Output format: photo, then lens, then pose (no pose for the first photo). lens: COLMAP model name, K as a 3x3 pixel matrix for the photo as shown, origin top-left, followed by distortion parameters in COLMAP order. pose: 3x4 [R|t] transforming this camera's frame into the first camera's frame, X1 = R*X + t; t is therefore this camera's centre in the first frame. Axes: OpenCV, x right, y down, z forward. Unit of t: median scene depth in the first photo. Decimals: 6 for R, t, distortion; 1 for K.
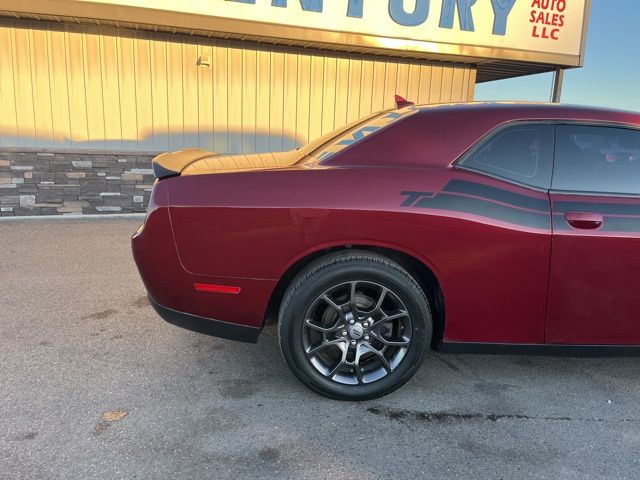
lens RADIAL K [[481.7, 0, 314.4], [0, 481.7, 239.7], [0, 0, 1]] dist [0.075010, -0.097323]
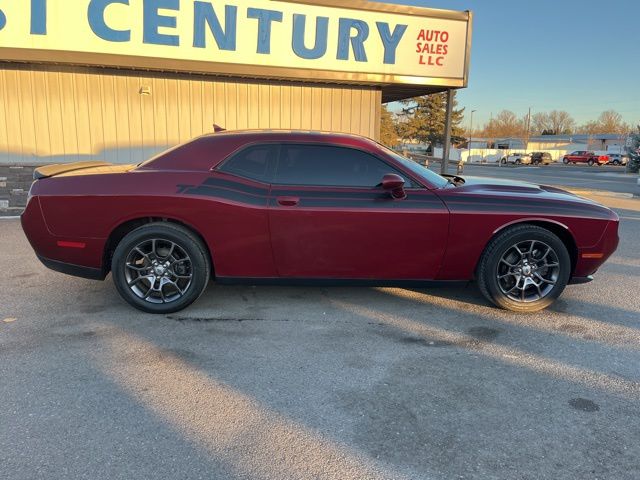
lens RADIAL K [[481.7, 0, 317.8], [0, 481.7, 237.3], [0, 0, 1]] dist [0.075010, -0.097323]
pose [[0.999783, -0.015508, -0.013934, 0.451252], [0.015193, 0.999632, -0.022477, 0.084668], [0.014277, 0.022261, 0.999650, -0.450265]]
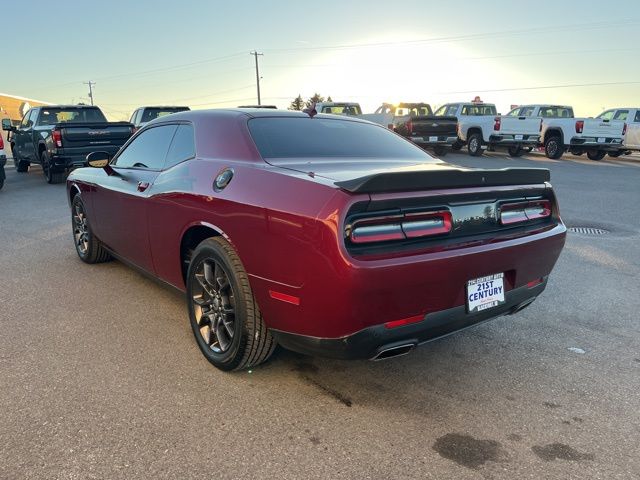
lens RADIAL K [[481.7, 0, 319.6], [0, 481.7, 240.4], [0, 0, 1]] dist [0.075010, -0.097323]
pose [[-0.562492, -0.200598, 0.802099, -0.688181], [0.146525, 0.930581, 0.335484, -0.328445], [-0.813716, 0.306235, -0.494052, 1.433271]]
